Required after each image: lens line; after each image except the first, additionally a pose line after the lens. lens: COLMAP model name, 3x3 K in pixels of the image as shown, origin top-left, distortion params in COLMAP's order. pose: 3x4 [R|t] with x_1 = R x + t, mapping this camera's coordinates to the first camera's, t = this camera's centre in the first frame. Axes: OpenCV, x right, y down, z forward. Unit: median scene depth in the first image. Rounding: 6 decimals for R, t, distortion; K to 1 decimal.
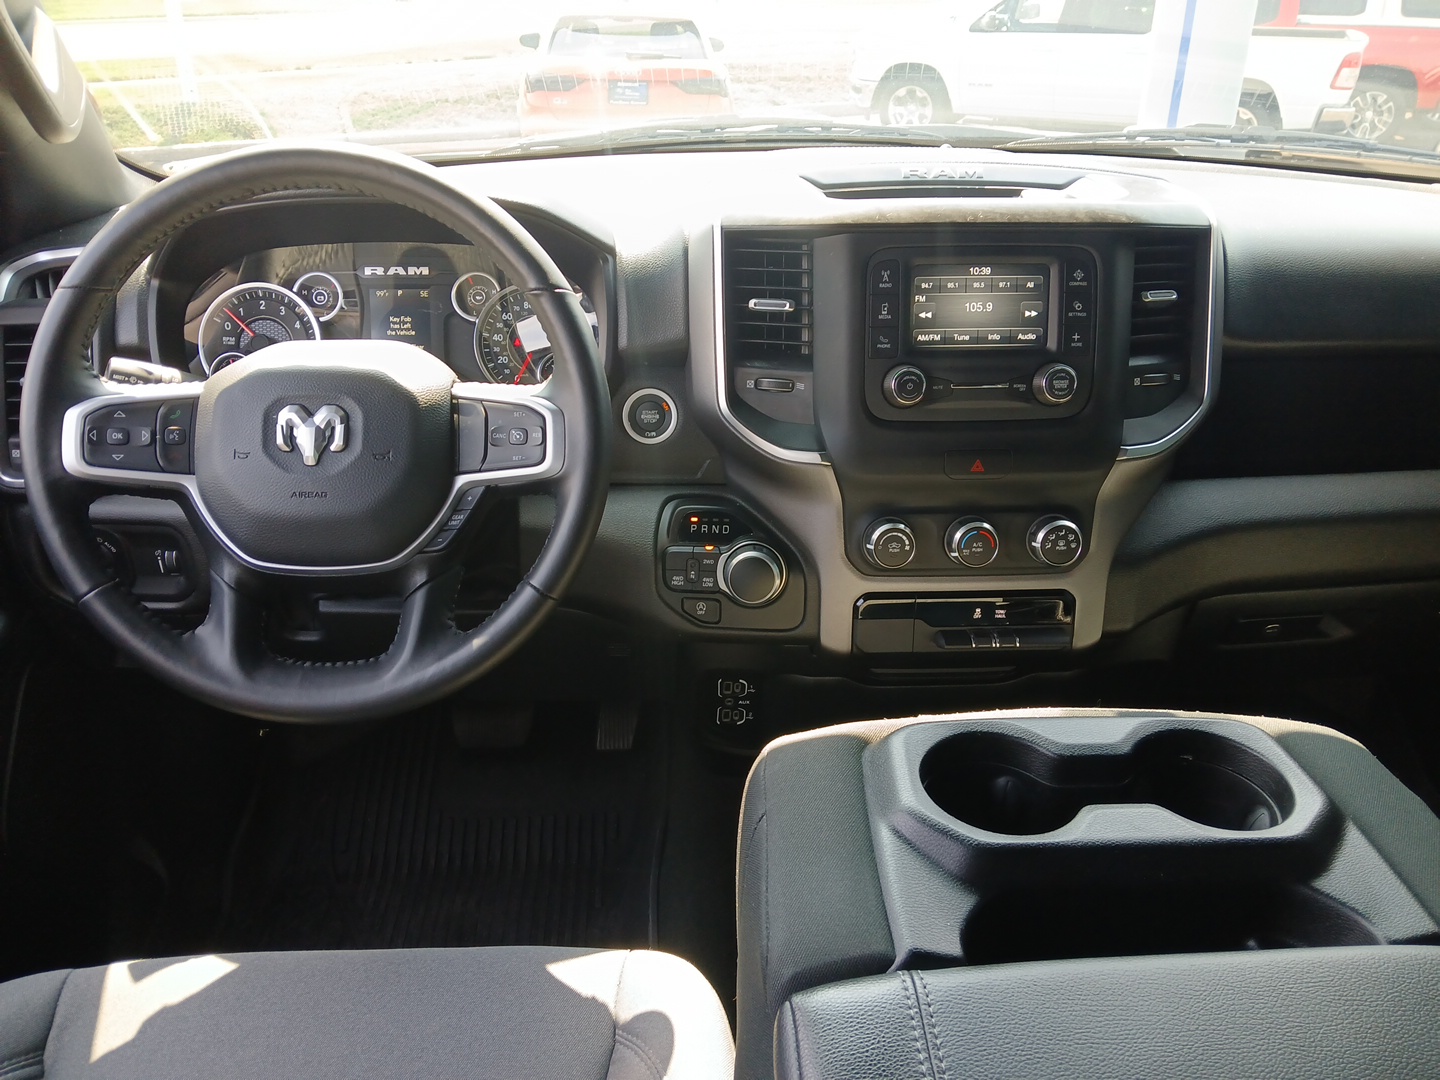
lens RADIAL K [[1112.6, 0, 724.3], [0, 1112.6, 546.6], [0, 0, 1]] dist [0.083917, -0.158069]
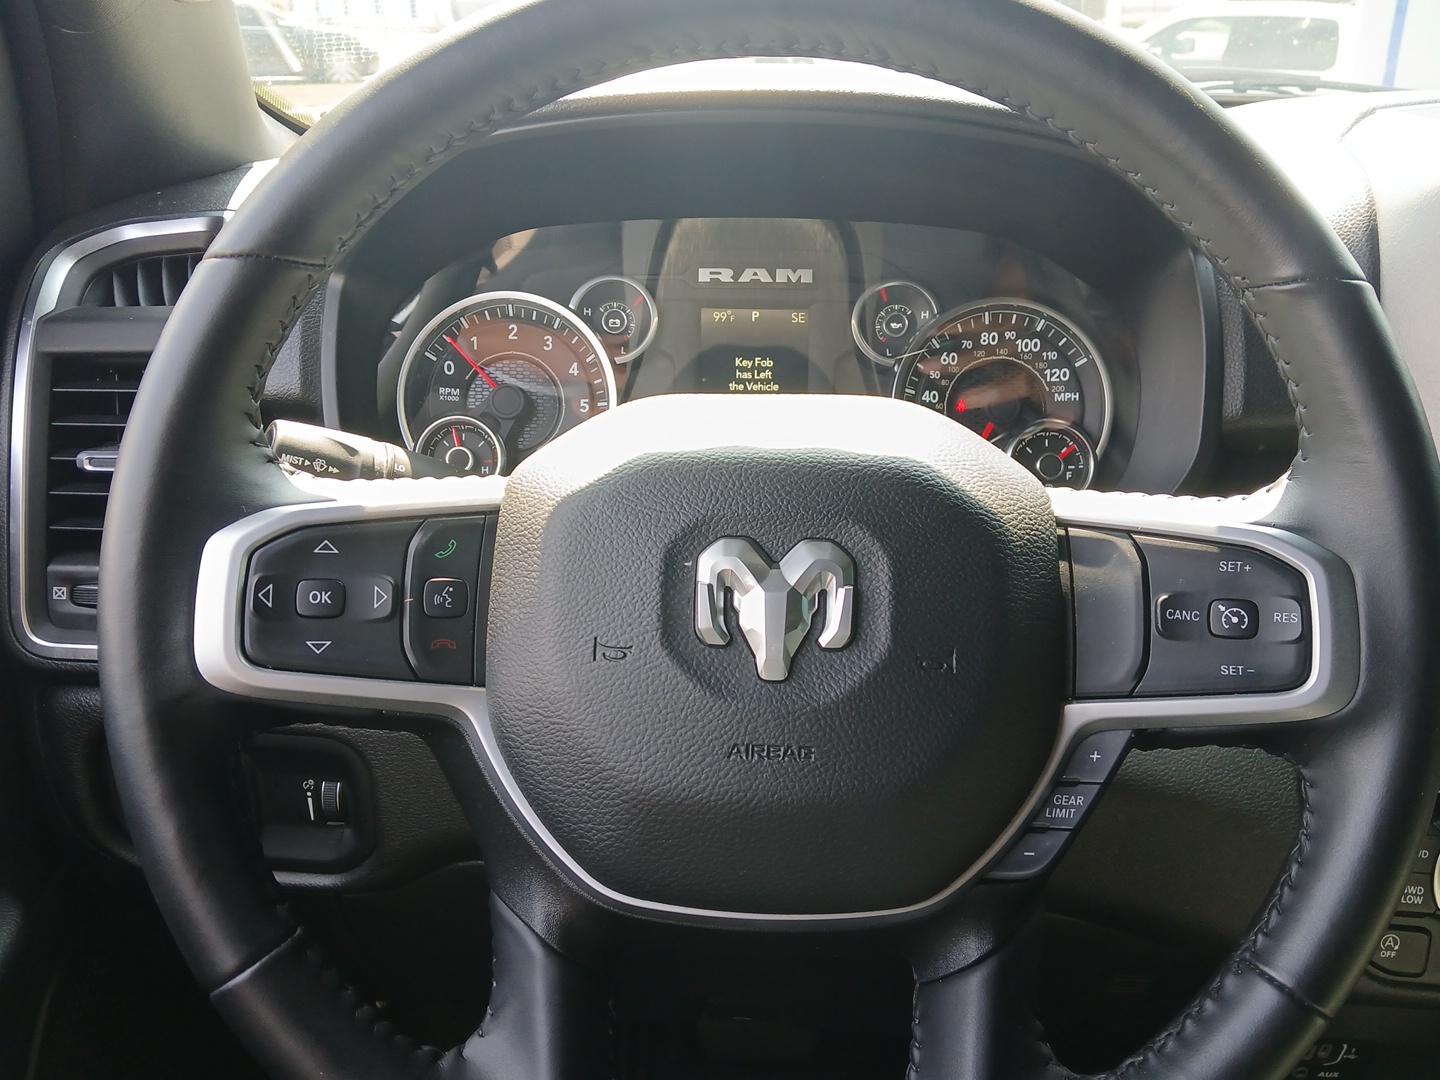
lens RADIAL K [[1228.4, 0, 726.3], [0, 1228.4, 553.1], [0, 0, 1]] dist [0.170734, -0.427148]
pose [[0.998913, 0.024906, -0.039401, -0.355795], [-0.027640, 0.997132, -0.070457, -0.084080], [0.037533, 0.071470, 0.996736, 0.512685]]
